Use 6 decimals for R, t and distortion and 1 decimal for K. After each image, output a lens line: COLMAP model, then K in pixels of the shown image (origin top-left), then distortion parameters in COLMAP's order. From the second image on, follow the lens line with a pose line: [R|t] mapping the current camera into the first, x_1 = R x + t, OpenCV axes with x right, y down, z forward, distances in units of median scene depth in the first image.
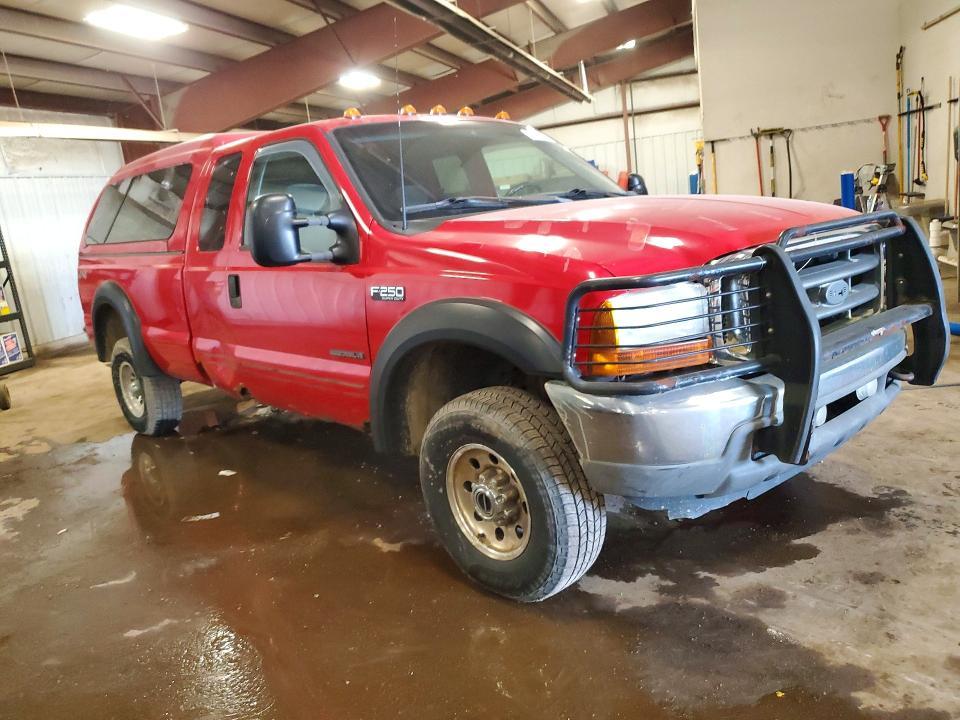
lens RADIAL K [[765.5, 0, 476.2], [0, 765.5, 346.8], [0, 0, 1]] dist [0.000400, 0.008420]
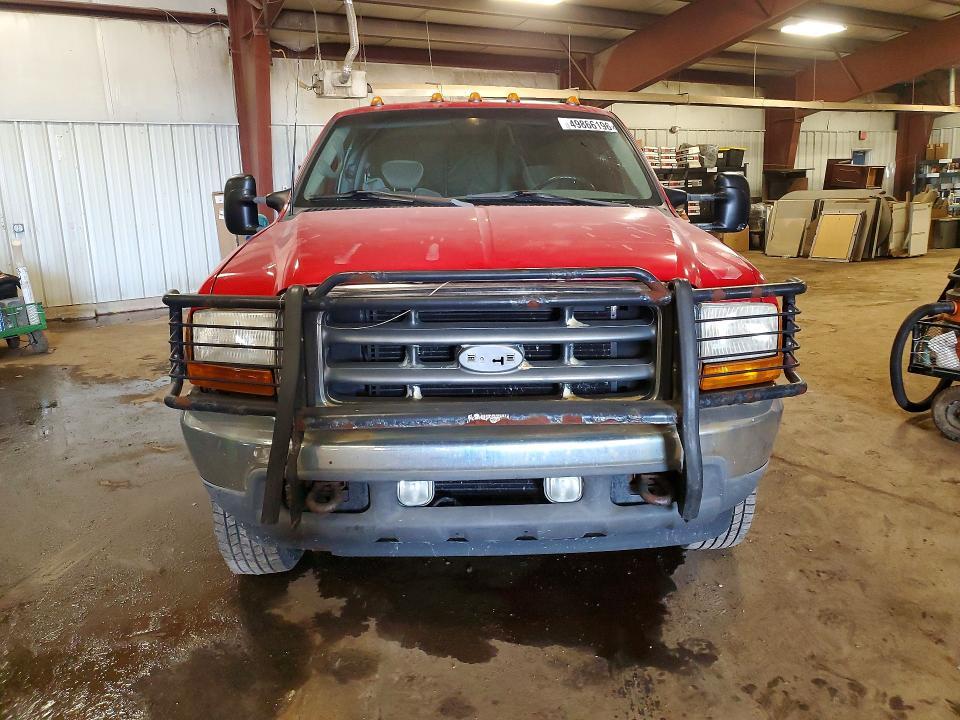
lens RADIAL K [[765.5, 0, 476.2], [0, 765.5, 346.8], [0, 0, 1]] dist [0.000400, 0.008420]
pose [[0.752118, 0.217065, -0.622254, 0.897678], [-0.173613, 0.976108, 0.130656, -0.175510], [0.635749, 0.009763, 0.771834, 0.353622]]
